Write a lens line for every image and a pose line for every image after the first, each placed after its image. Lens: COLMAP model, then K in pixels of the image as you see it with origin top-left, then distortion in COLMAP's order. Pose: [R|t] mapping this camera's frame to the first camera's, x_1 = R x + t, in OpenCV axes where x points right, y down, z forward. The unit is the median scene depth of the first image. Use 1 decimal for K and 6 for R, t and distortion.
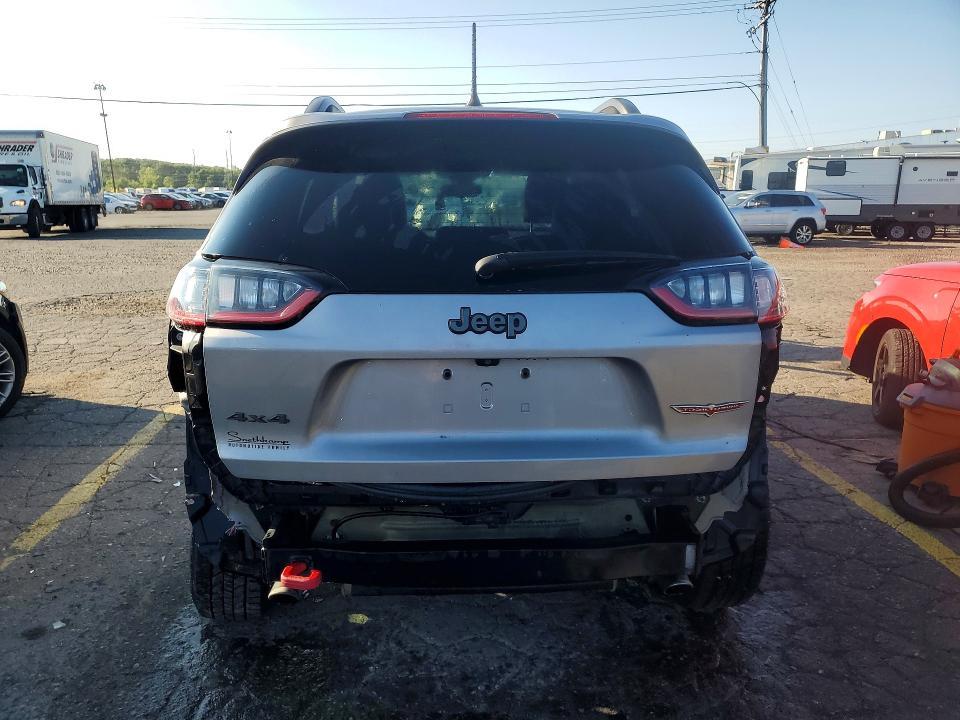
lens RADIAL K [[754.1, 0, 480.0], [0, 754.1, 360.0], [0, 0, 1]] dist [-0.004326, 0.009103]
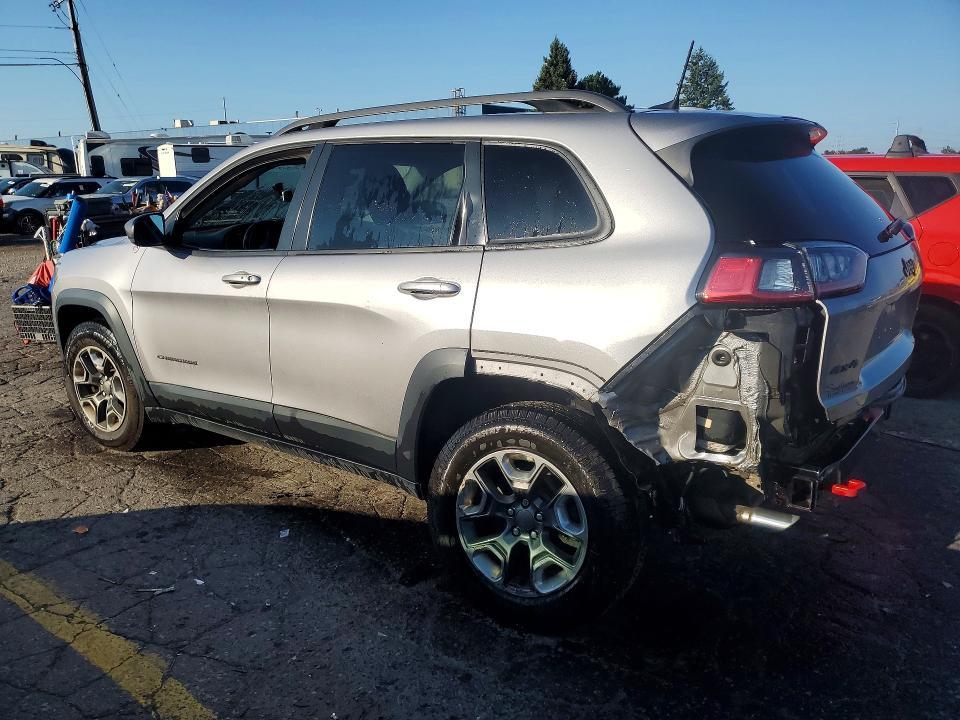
lens RADIAL K [[754.1, 0, 480.0], [0, 754.1, 360.0], [0, 0, 1]] dist [-0.004326, 0.009103]
pose [[0.635870, -0.189853, 0.748081, -0.112603], [0.176703, 0.979339, 0.098346, -0.011015], [-0.751296, 0.069653, 0.656280, 0.044898]]
